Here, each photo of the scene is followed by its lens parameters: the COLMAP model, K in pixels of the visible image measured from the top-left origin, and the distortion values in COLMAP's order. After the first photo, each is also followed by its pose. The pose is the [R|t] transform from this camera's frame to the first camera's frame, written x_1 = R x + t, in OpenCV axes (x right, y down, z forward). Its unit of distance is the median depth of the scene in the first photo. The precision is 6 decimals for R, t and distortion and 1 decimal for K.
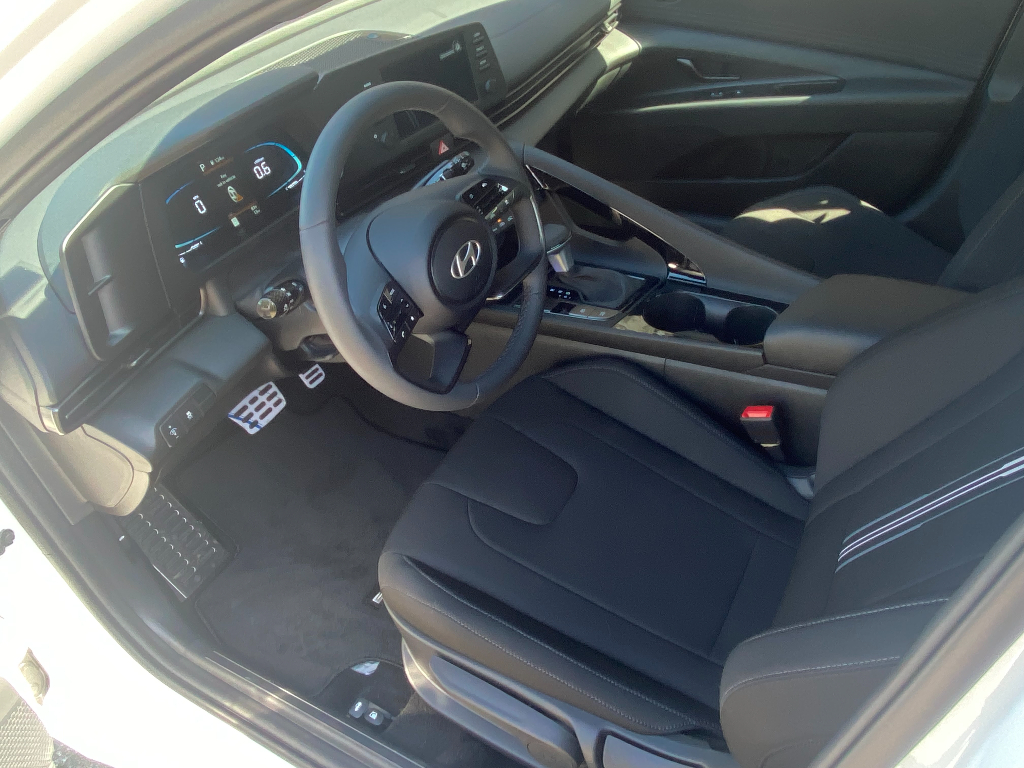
lens RADIAL K [[770.5, 0, 539.6], [0, 770.5, 381.7], [0, 0, 1]] dist [0.009857, -0.001240]
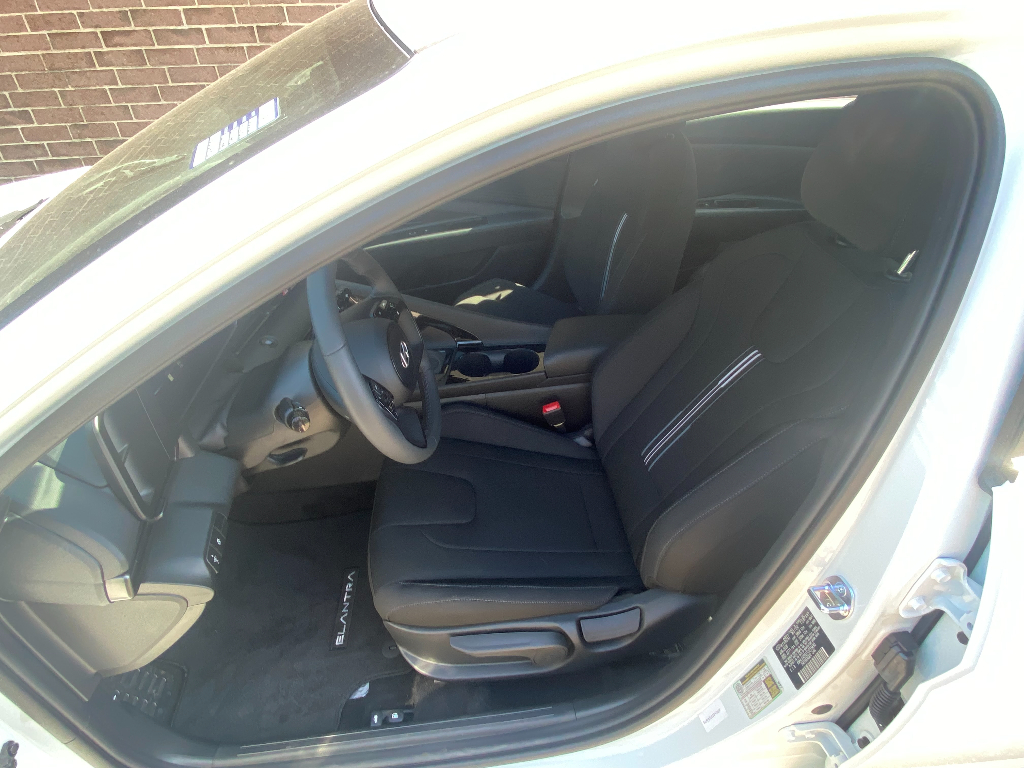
lens RADIAL K [[524.7, 0, 512.0], [0, 524.7, 384.0], [0, 0, 1]] dist [0.027306, -0.023095]
pose [[0.817663, -0.269210, 0.508874, -0.318074], [0.313004, 0.949752, -0.000489, -0.030642], [-0.483172, 0.159679, 0.860841, 0.048434]]
